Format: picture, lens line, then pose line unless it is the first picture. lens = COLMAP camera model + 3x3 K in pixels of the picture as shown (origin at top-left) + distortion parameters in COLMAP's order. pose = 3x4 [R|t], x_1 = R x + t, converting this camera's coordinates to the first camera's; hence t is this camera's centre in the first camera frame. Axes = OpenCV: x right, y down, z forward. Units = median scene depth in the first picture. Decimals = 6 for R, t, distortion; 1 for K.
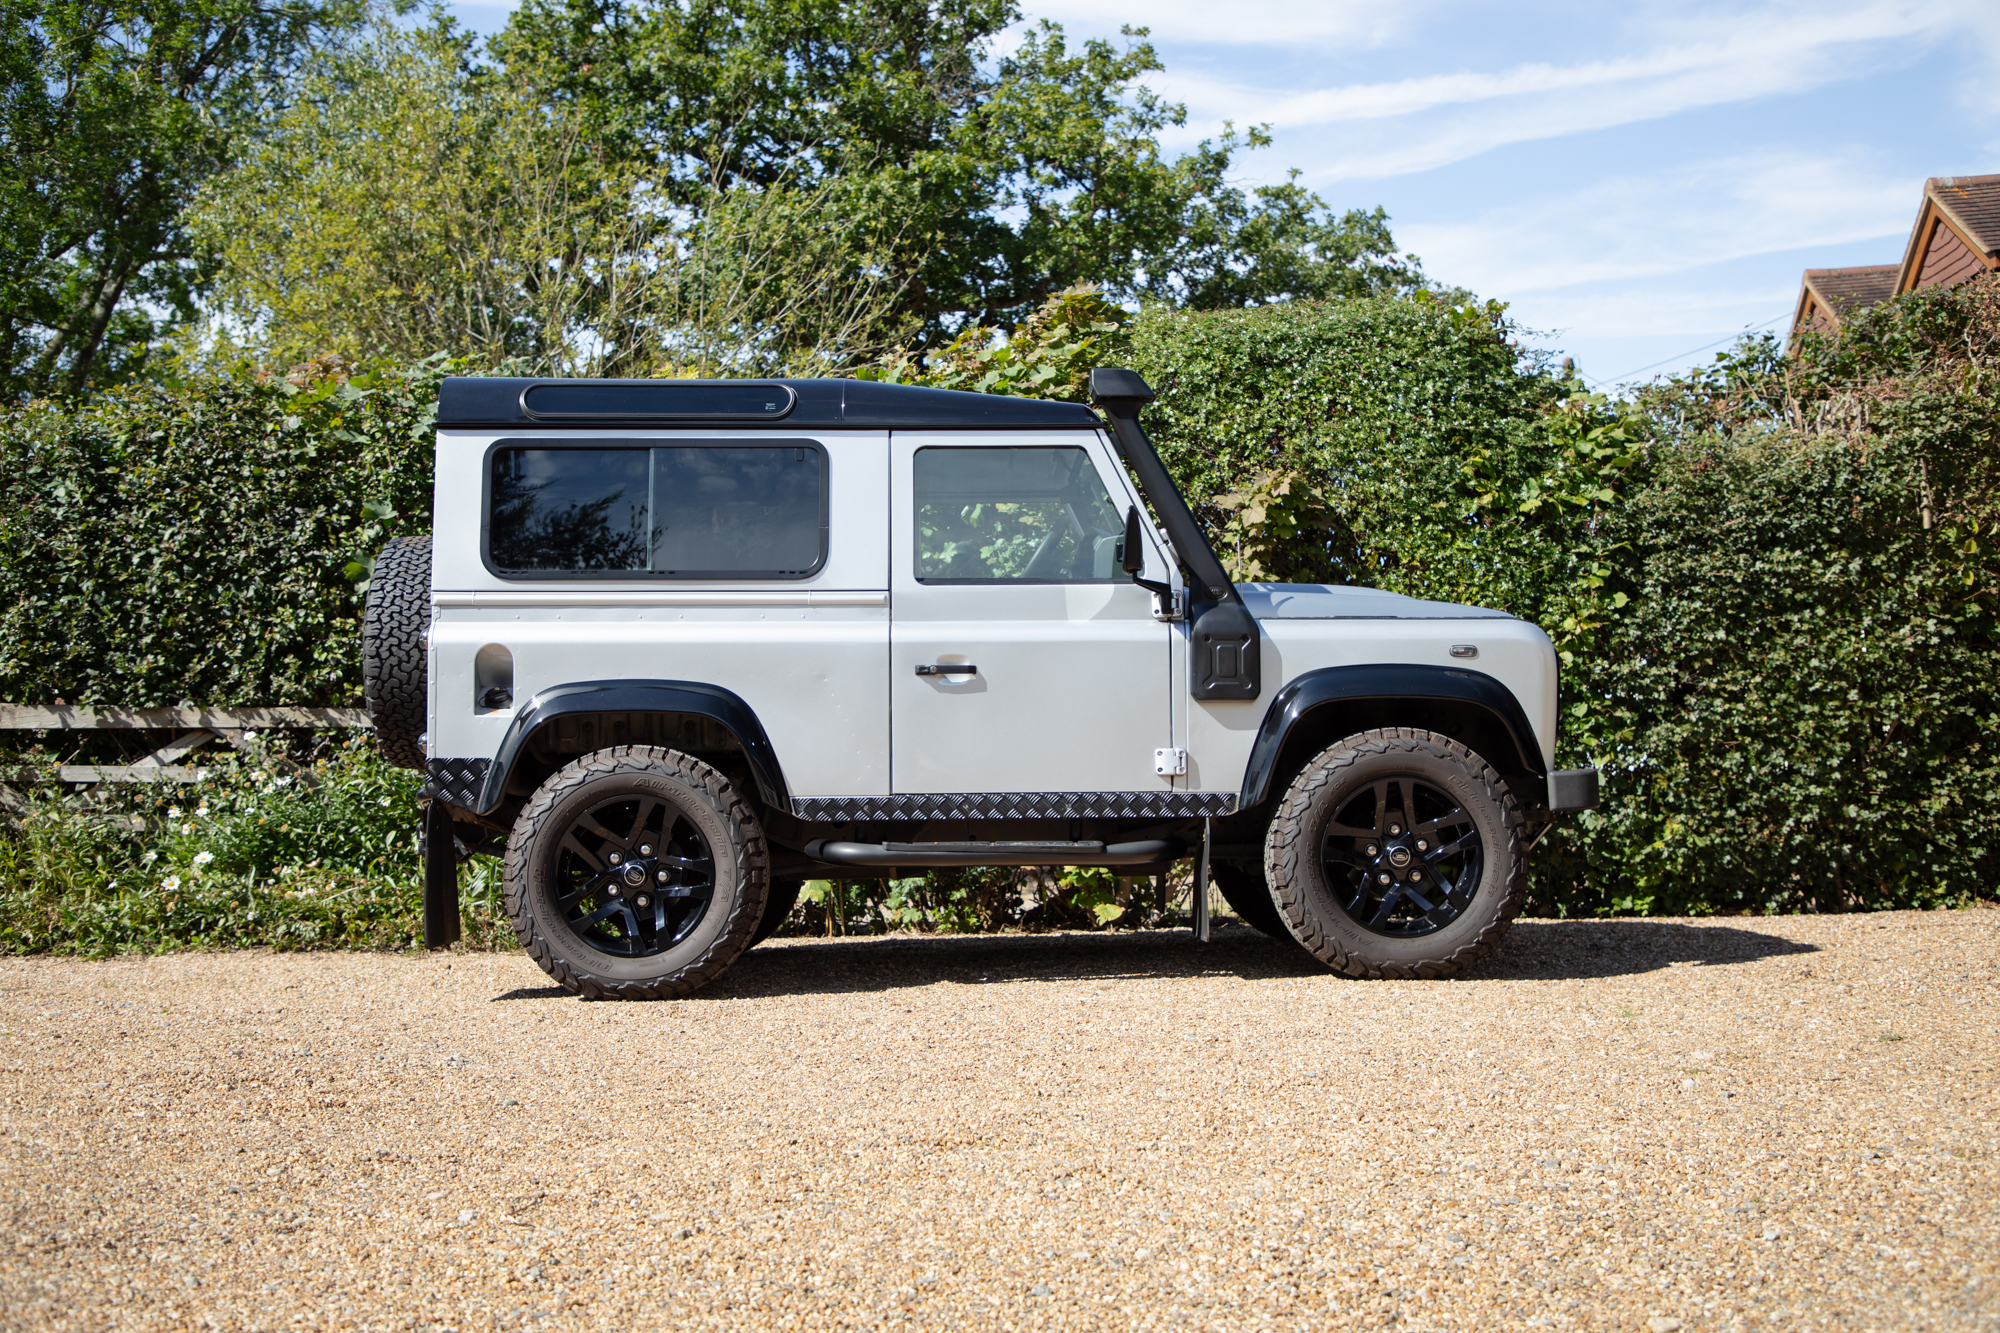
lens RADIAL K [[2137.5, 0, 991.4], [0, 2137.5, 672.4], [0, 0, 1]] dist [0.102471, 0.000000]
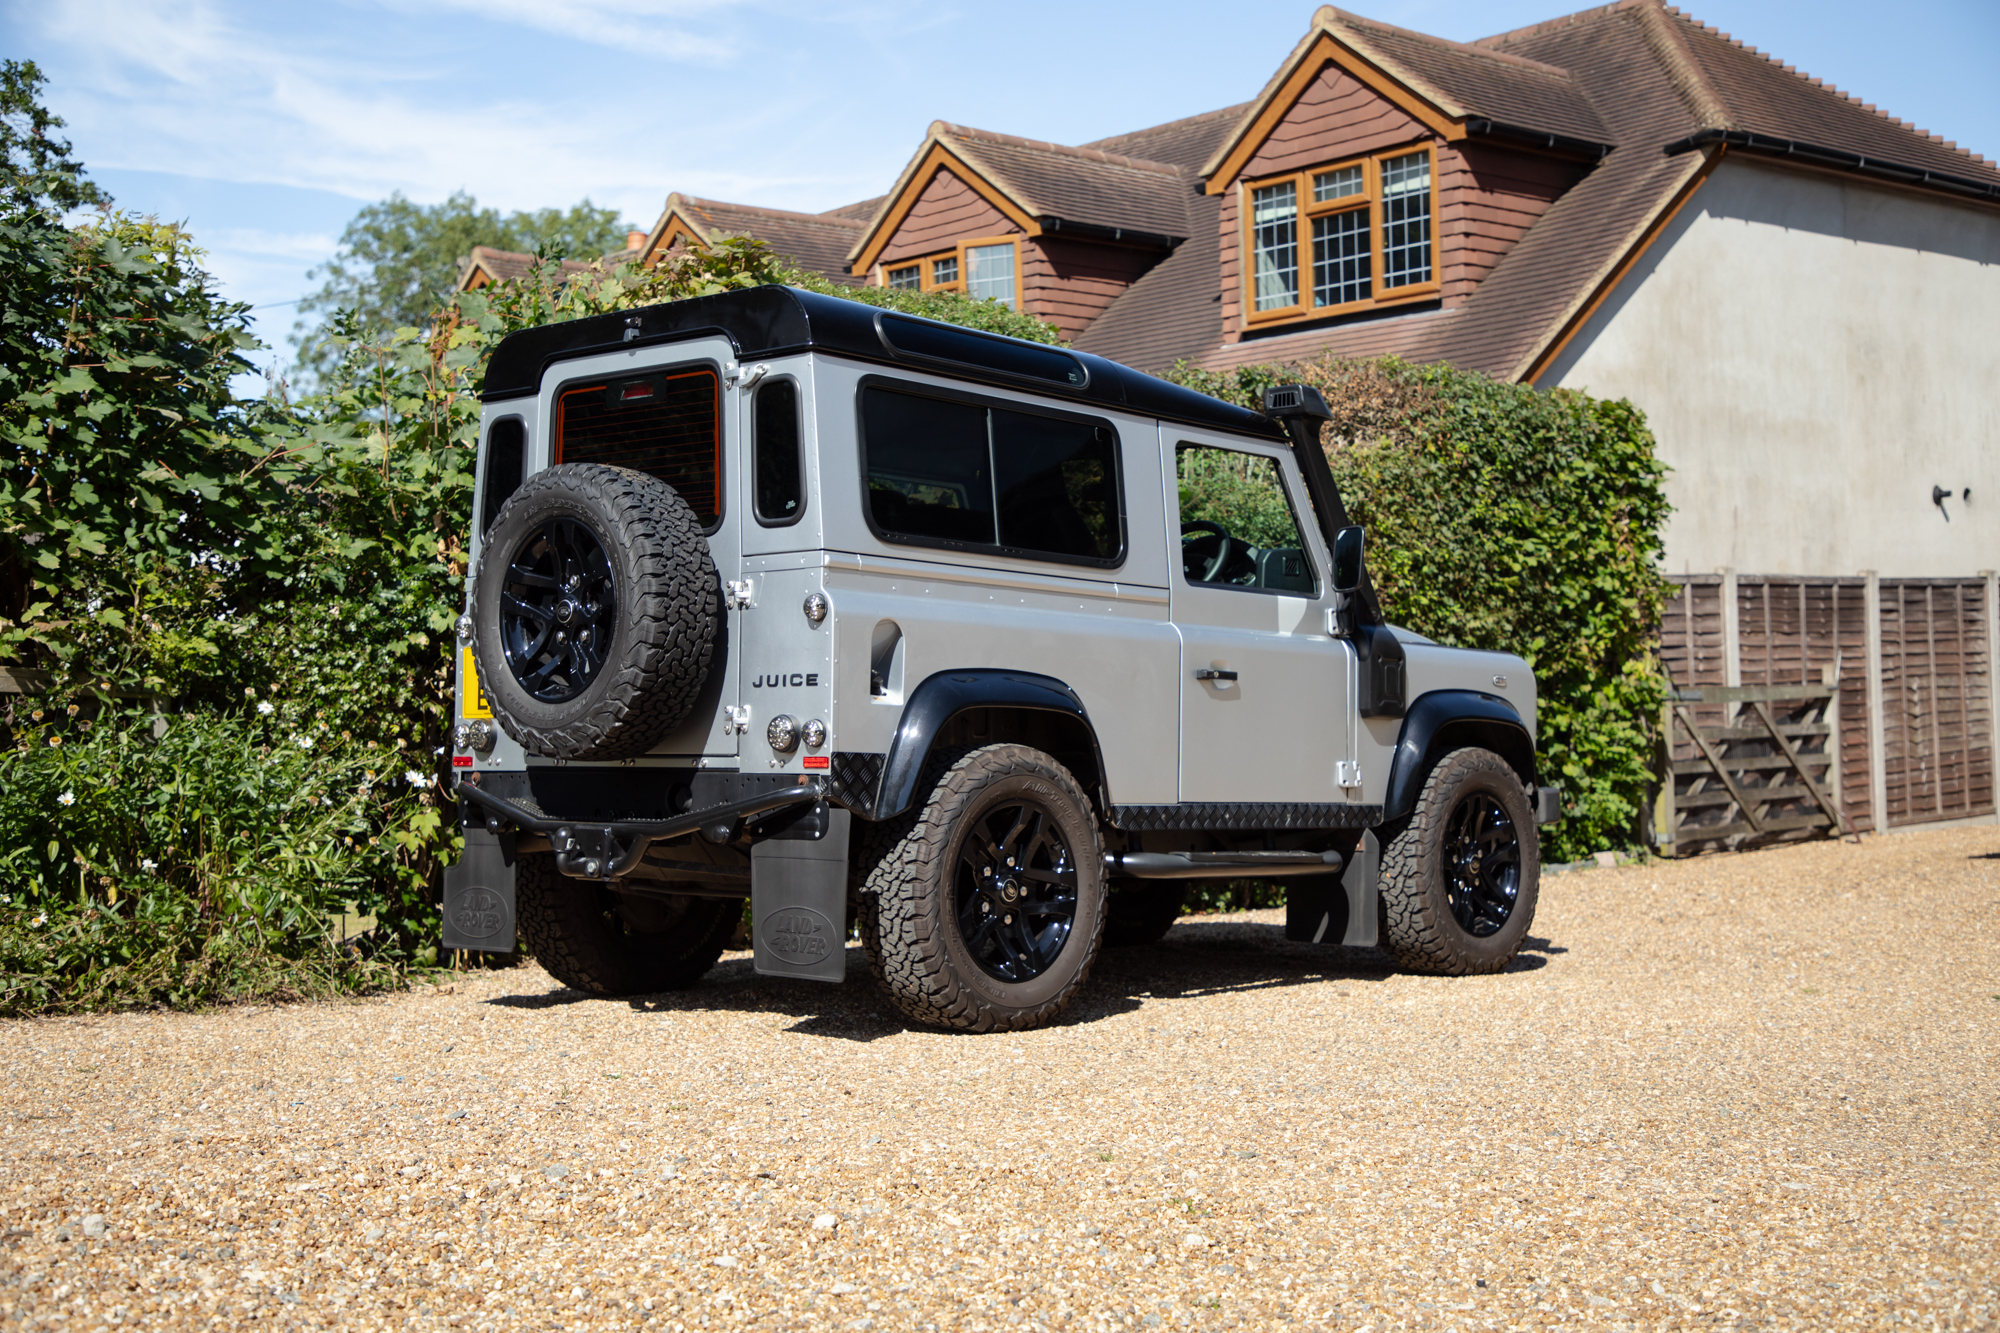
lens RADIAL K [[2448.0, 0, 1005.7], [0, 2448.0, 674.8], [0, 0, 1]] dist [0.162696, 0.000000]
pose [[0.684266, 0.049261, 0.727567, -0.647230], [-0.055198, 0.998352, -0.015681, 0.015388], [-0.727141, -0.029430, 0.685857, 0.220512]]
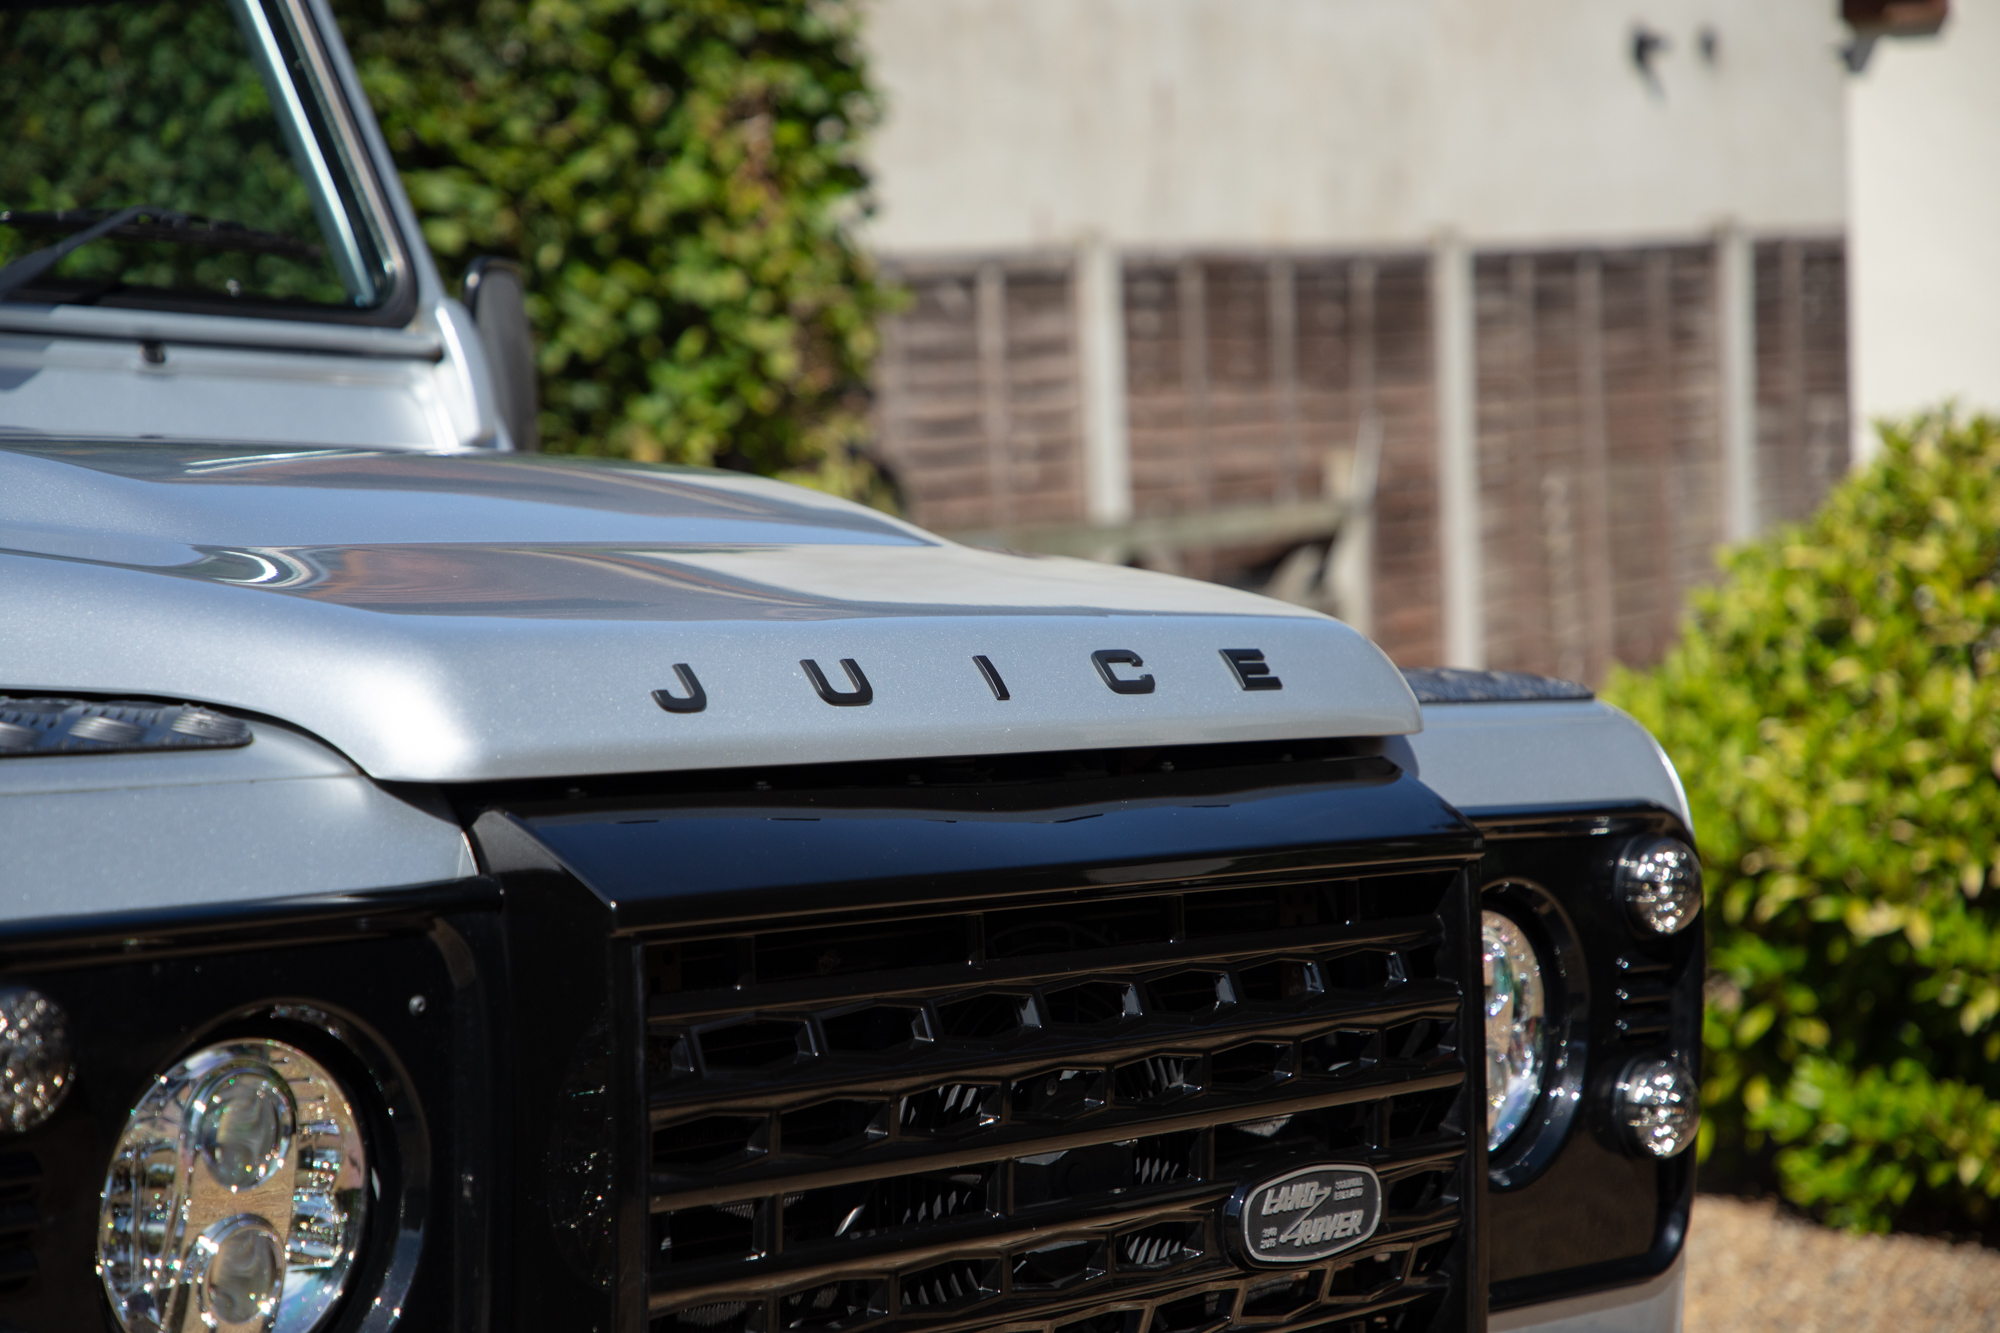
lens RADIAL K [[4530.2, 0, 988.5], [0, 4530.2, 679.8], [0, 0, 1]] dist [0.527152, 0.000000]
pose [[0.559965, -0.013646, 0.828404, -0.163555], [-0.042561, 0.998070, 0.045210, -0.043340], [-0.827422, -0.060574, 0.558304, 0.315486]]
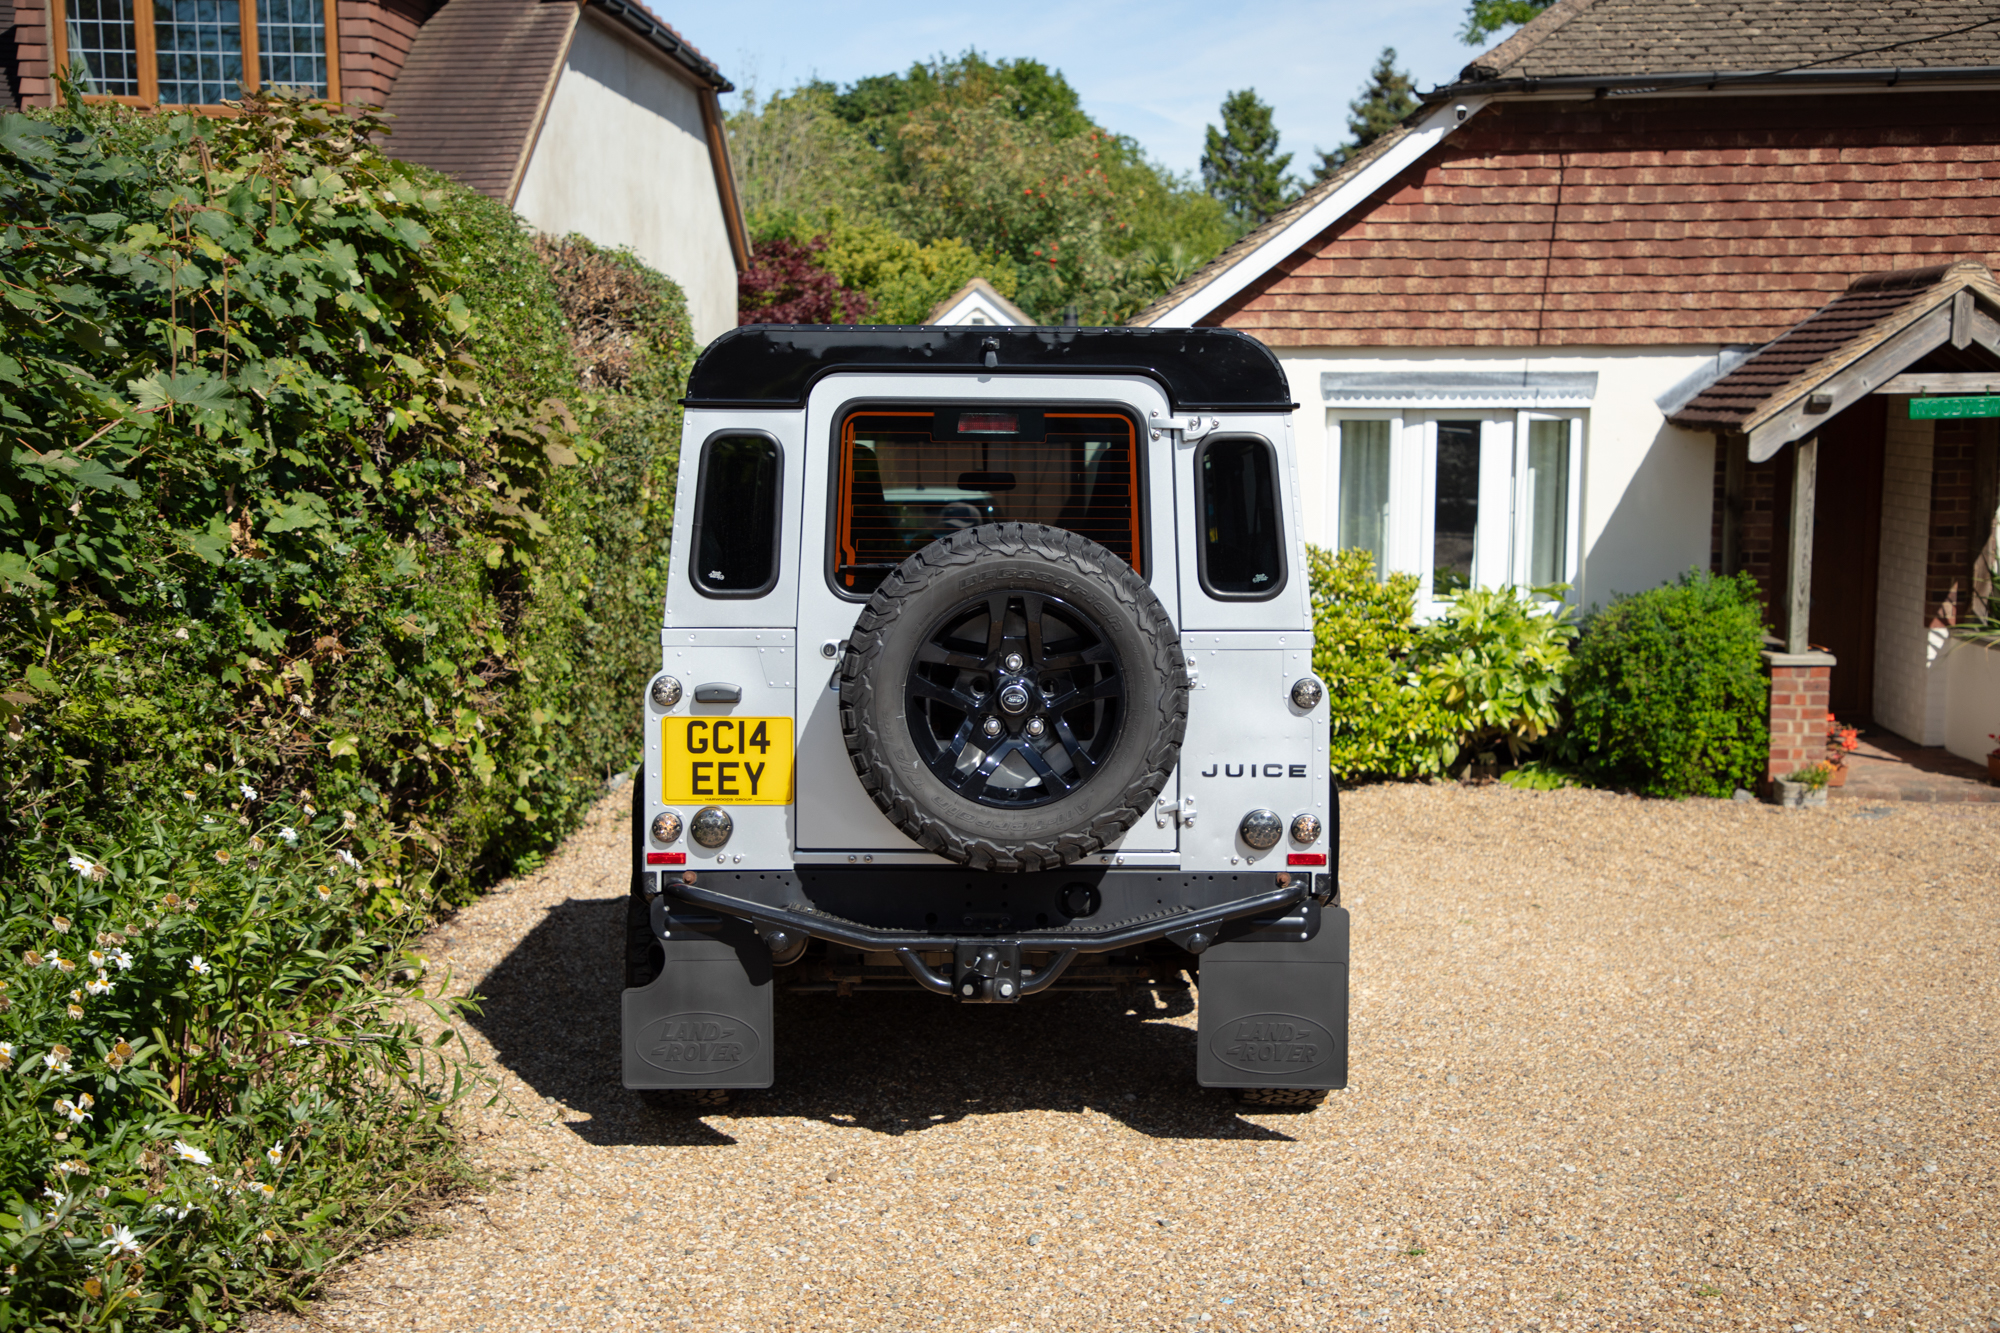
lens RADIAL K [[2448.0, 0, 1010.6], [0, 2448.0, 669.4], [0, 0, 1]] dist [0.162696, 0.000000]
pose [[-0.002091, -0.043618, 0.999046, -0.818398], [-0.055737, 0.997500, 0.043434, -0.040376], [-0.998443, -0.055593, -0.004517, 0.804964]]
